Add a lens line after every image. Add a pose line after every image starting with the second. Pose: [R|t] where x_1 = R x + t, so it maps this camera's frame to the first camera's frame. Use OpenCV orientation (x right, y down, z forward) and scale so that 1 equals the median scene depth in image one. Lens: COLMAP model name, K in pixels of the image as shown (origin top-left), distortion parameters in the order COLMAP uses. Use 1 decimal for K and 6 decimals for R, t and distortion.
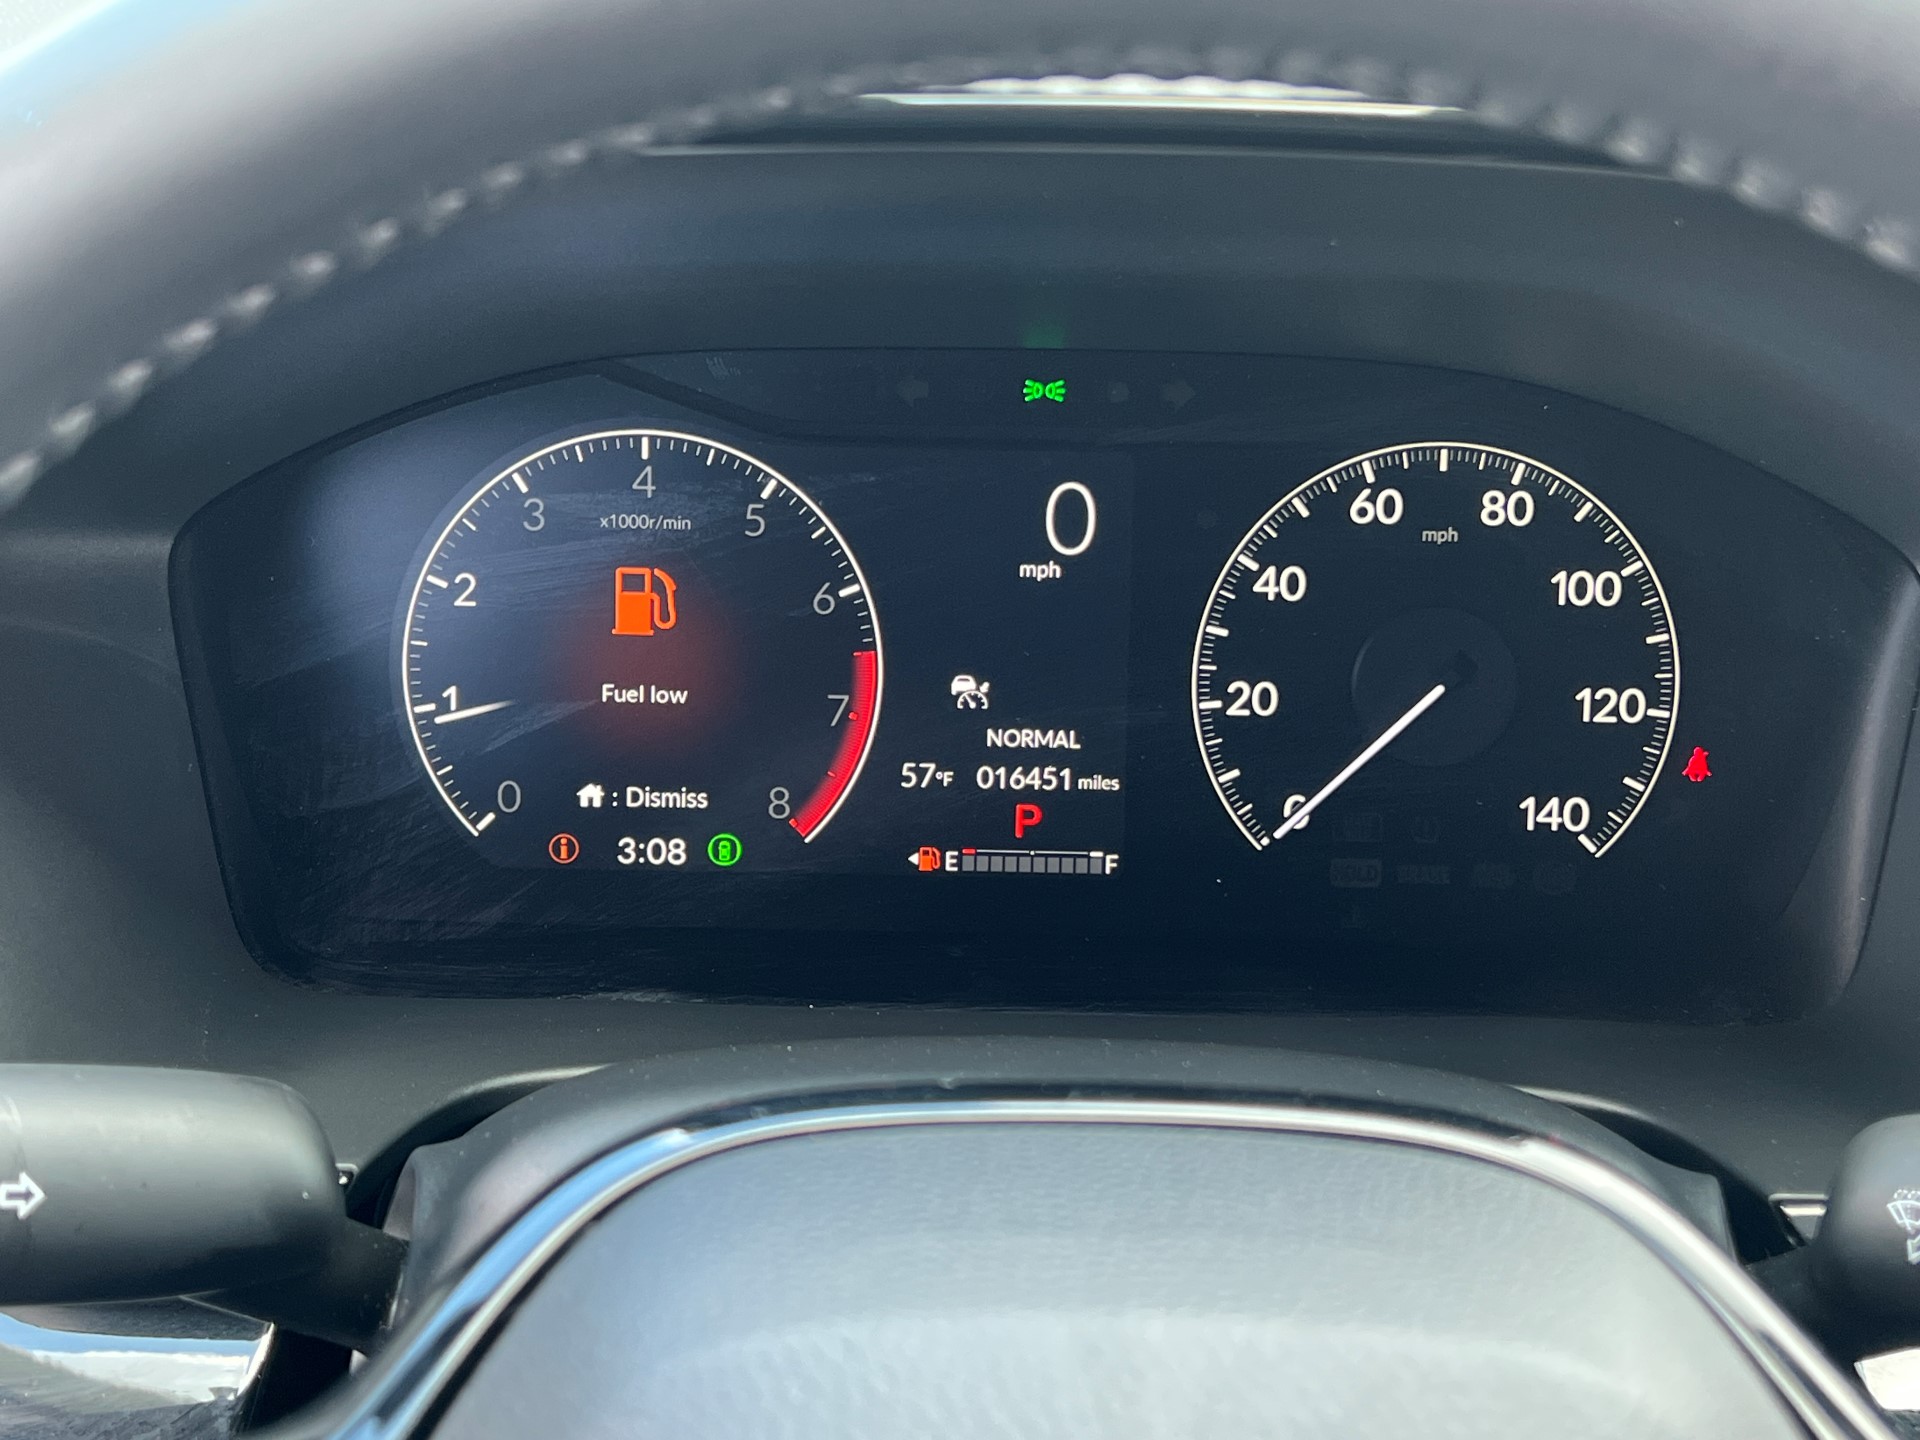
lens RADIAL K [[2646.6, 0, 959.4], [0, 2646.6, 723.9], [0, 0, 1]] dist [0.202913, 0.000000]
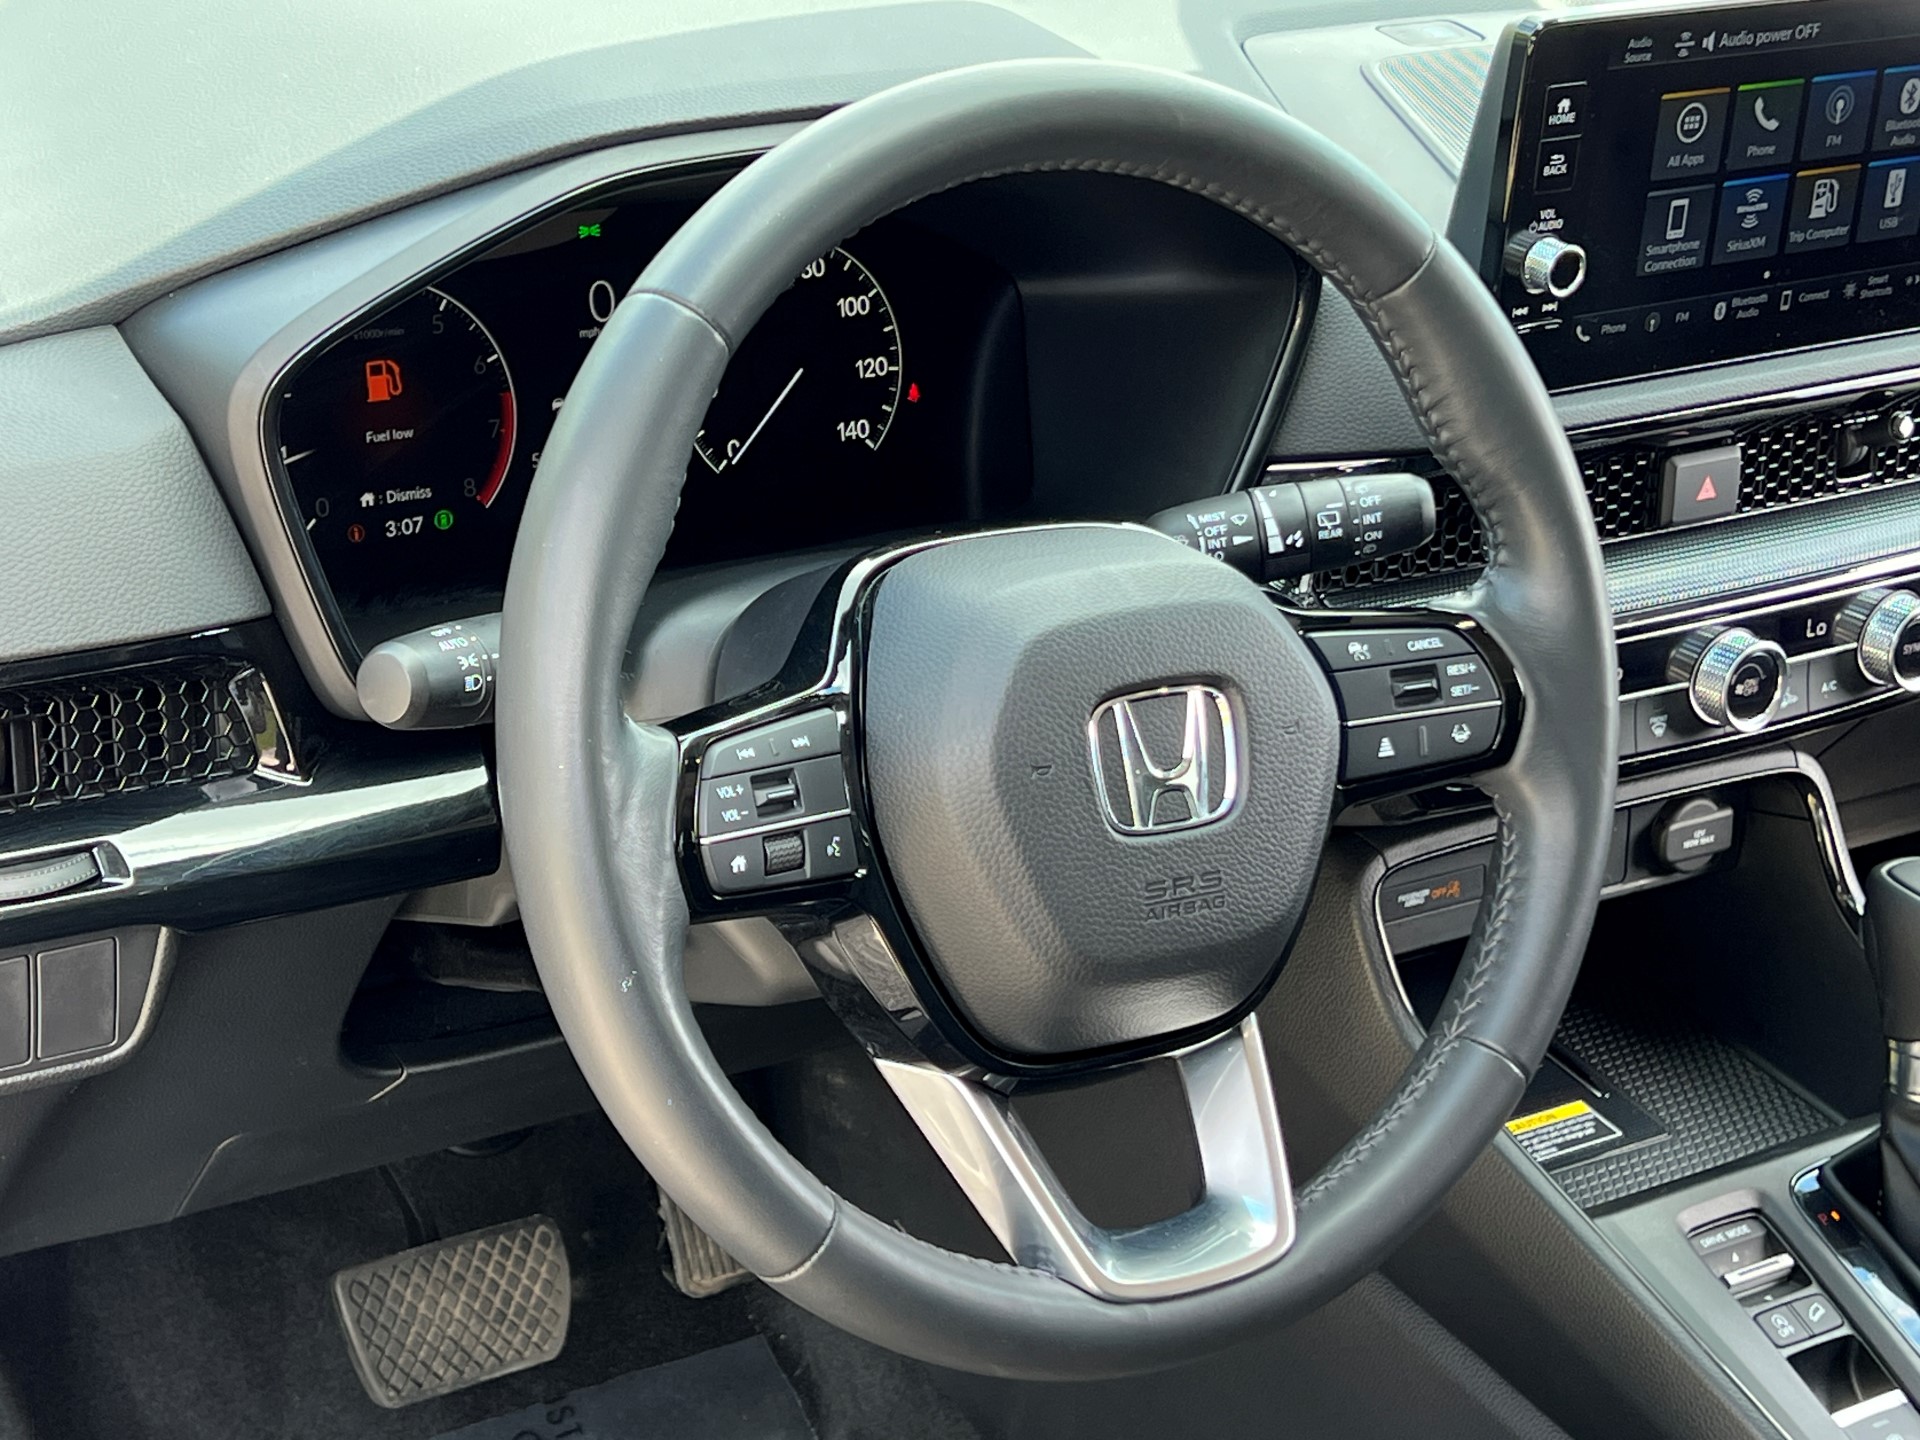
lens RADIAL K [[3421.4, 0, 948.3], [0, 3421.4, 731.3], [0, 0, 1]] dist [0.163075, 0.000000]
pose [[0.834555, -0.188410, 0.517707, -0.993542], [0.138462, 0.981272, 0.133912, -0.070344], [-0.533242, -0.040074, 0.845013, -1.053249]]
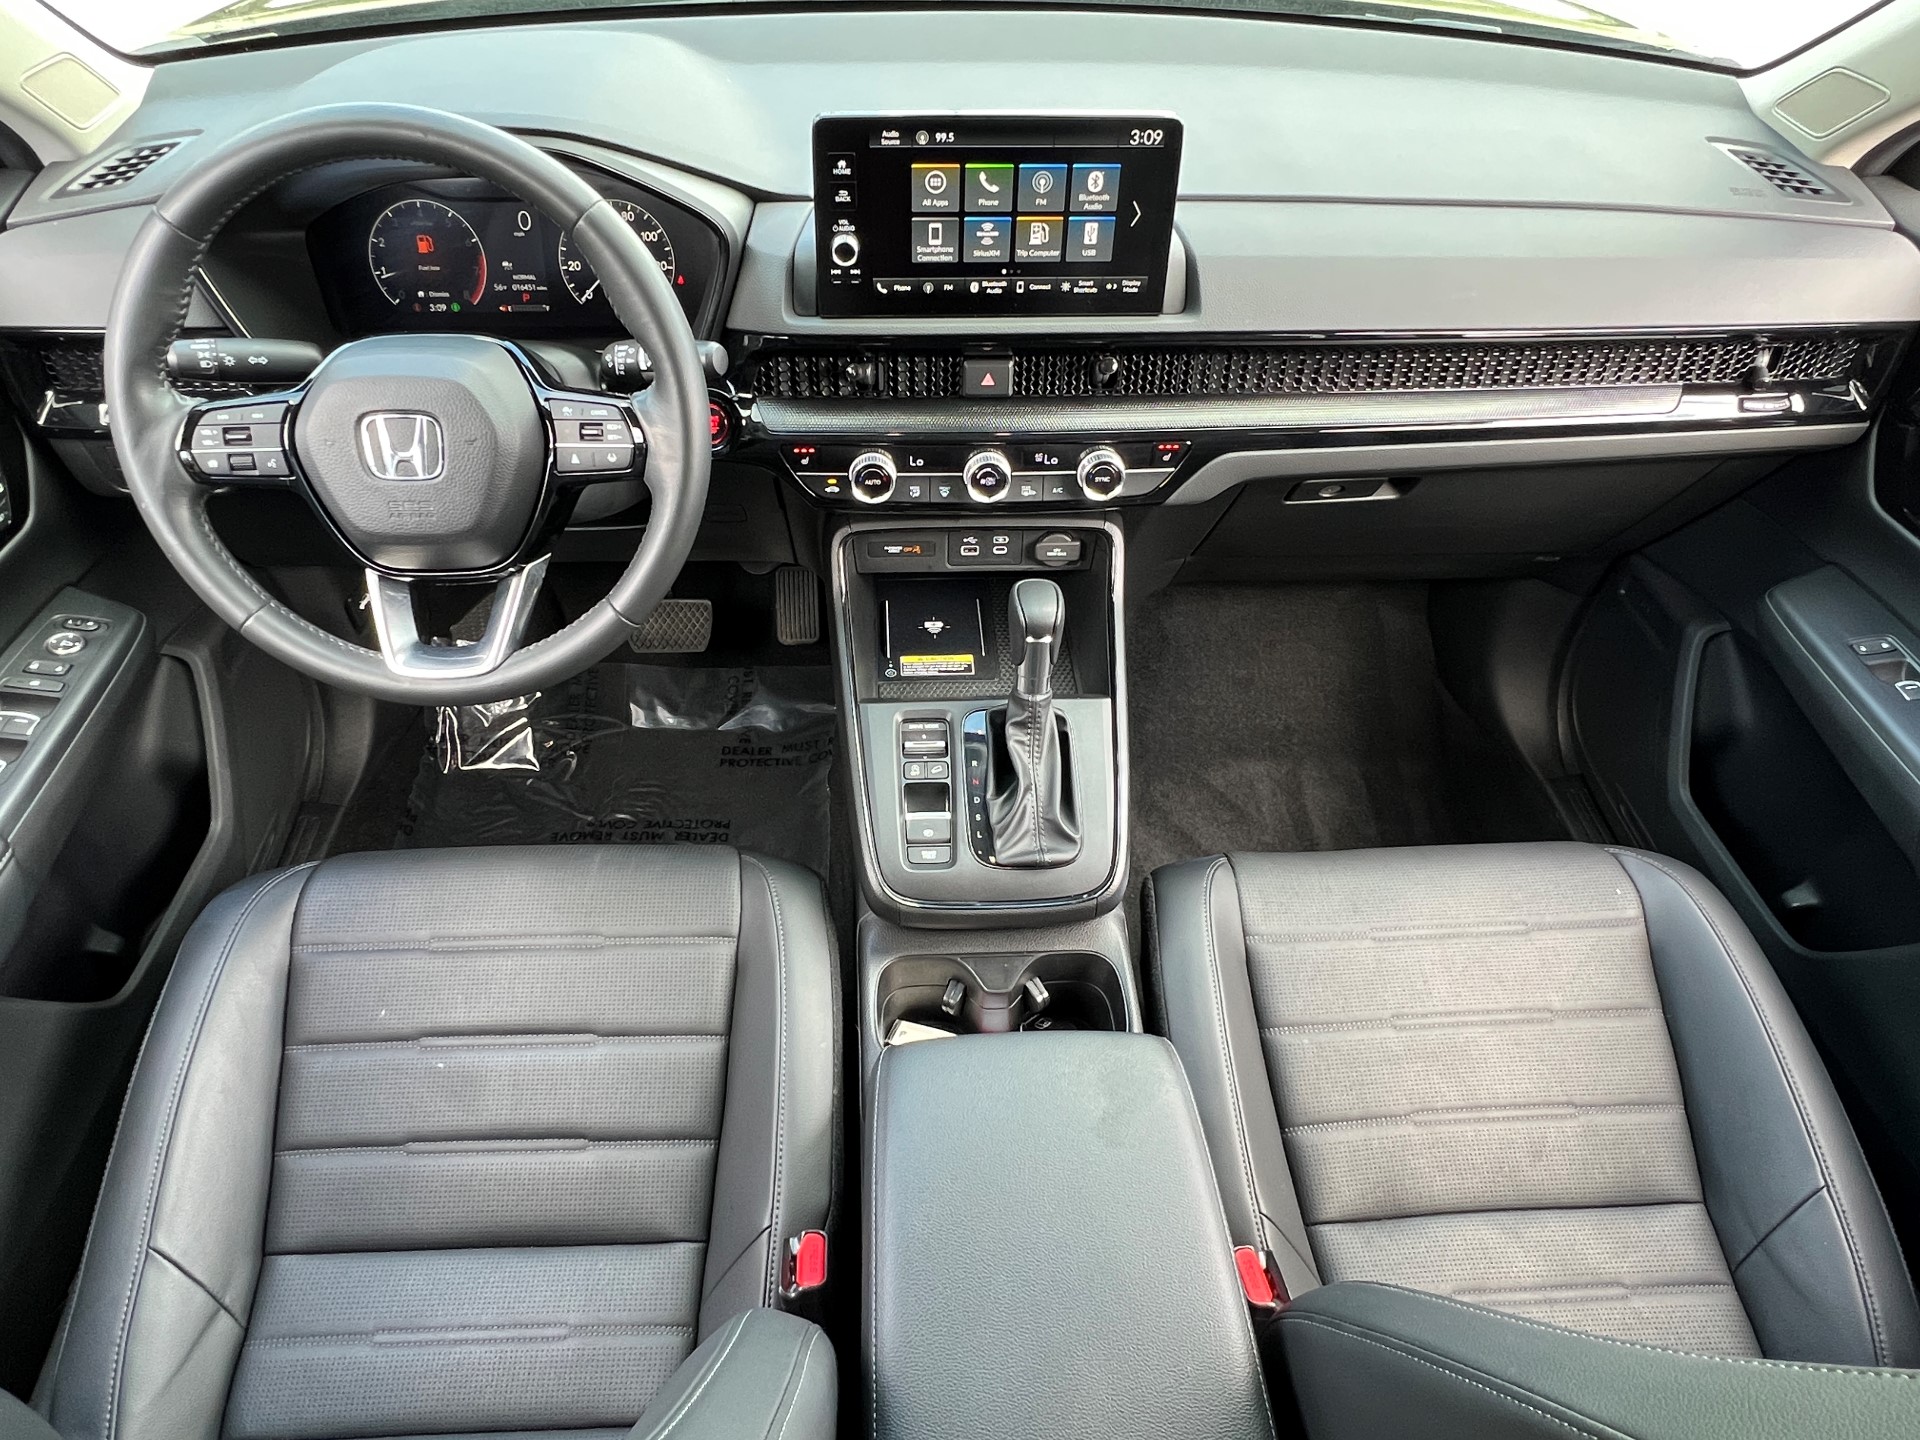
lens RADIAL K [[1189.7, 0, 930.2], [0, 1189.7, 728.3], [0, 0, 1]] dist [0.002915, -0.000714]
pose [[0.998933, -0.034670, 0.030519, 0.589040], [0.022059, 0.938619, 0.344248, 0.041319], [-0.040581, -0.343208, 0.938383, -1.046373]]
